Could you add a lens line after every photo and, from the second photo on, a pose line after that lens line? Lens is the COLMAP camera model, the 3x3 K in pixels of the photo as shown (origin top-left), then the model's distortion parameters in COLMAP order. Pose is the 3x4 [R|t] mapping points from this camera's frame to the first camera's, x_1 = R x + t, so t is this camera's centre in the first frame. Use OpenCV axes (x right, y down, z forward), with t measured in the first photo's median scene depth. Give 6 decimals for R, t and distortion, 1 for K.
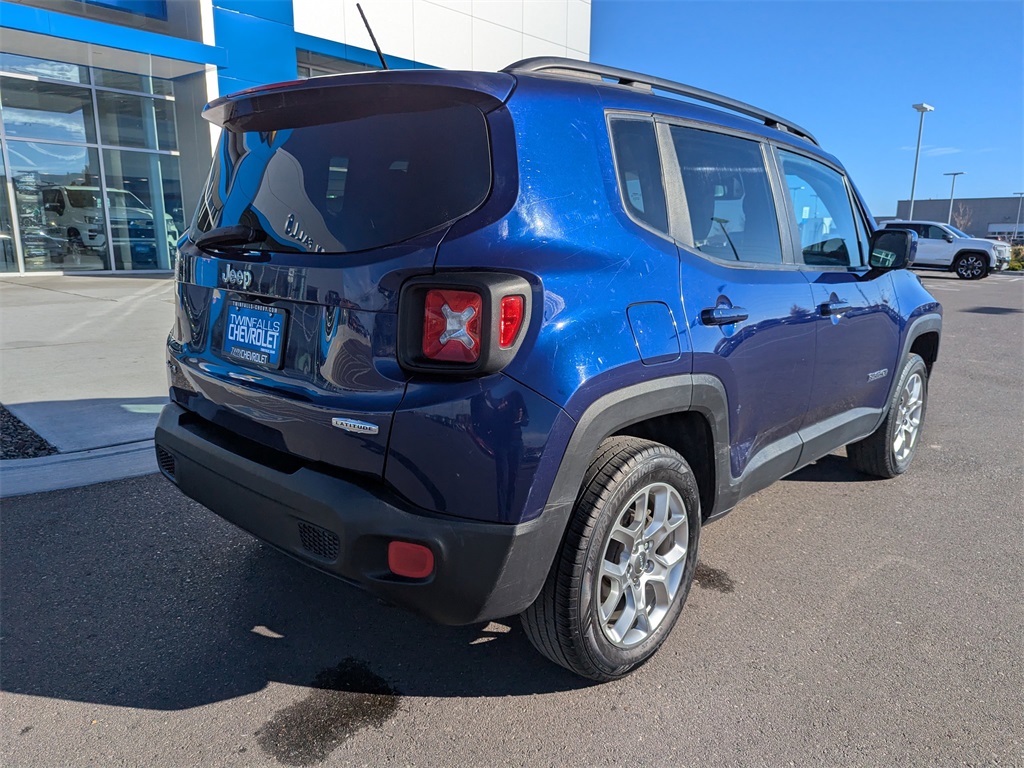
lens RADIAL K [[704.6, 0, 515.2], [0, 704.6, 381.4], [0, 0, 1]] dist [0.057531, -0.054042]
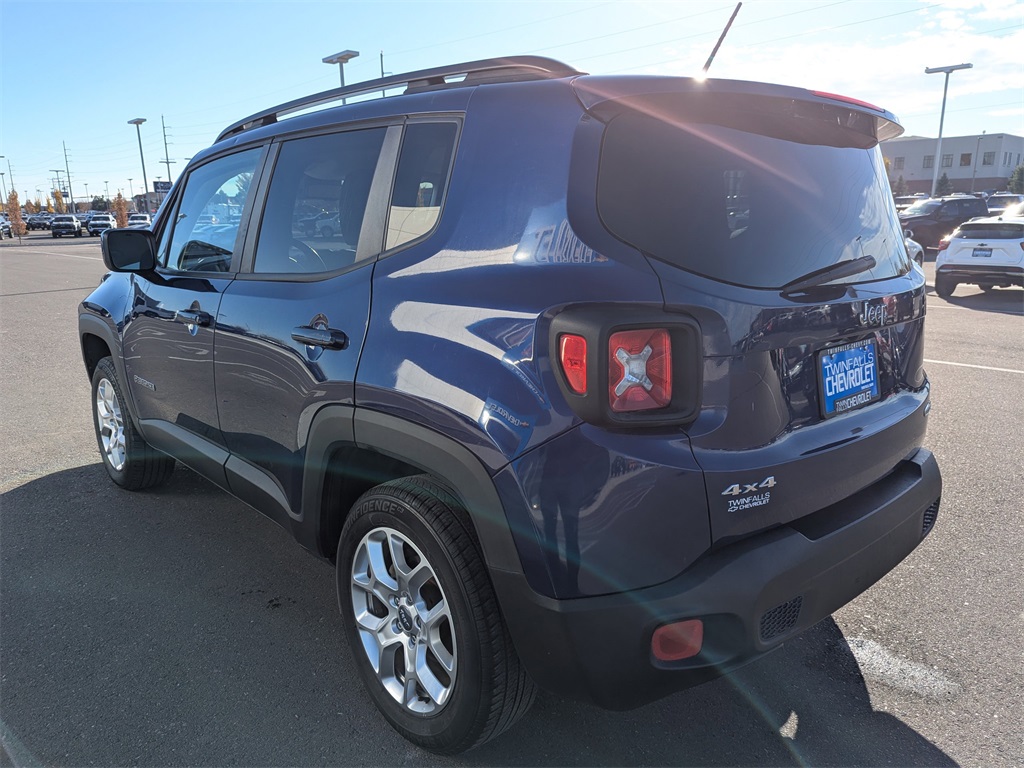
lens RADIAL K [[707.8, 0, 512.0], [0, 707.8, 384.0], [0, 0, 1]] dist [0.056576, -0.055935]
pose [[0.114081, -0.236310, 0.964957, -1.303319], [0.209369, 0.955203, 0.209169, -0.339239], [-0.971159, 0.178170, 0.158447, 1.292347]]
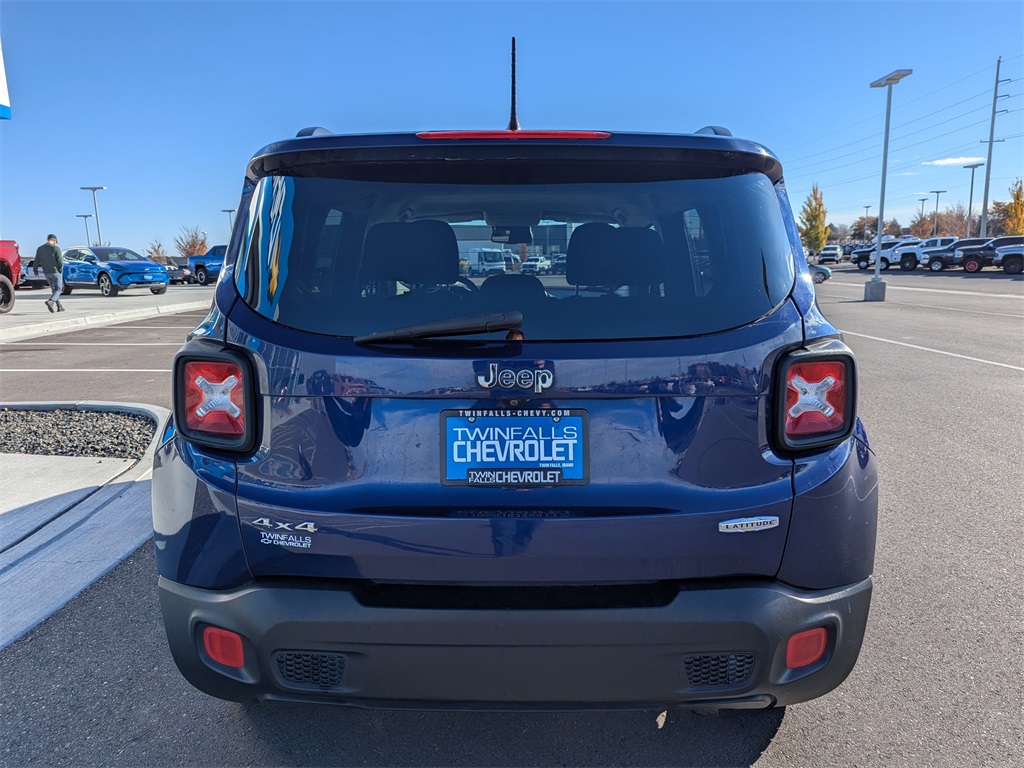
lens RADIAL K [[704.6, 0, 515.2], [0, 704.6, 381.4], [0, 0, 1]] dist [0.057531, -0.054042]
pose [[0.743042, -0.136821, 0.655110, -0.872672], [0.157561, 0.987128, 0.027455, -0.161500], [-0.650433, 0.082820, 0.755035, 0.426458]]
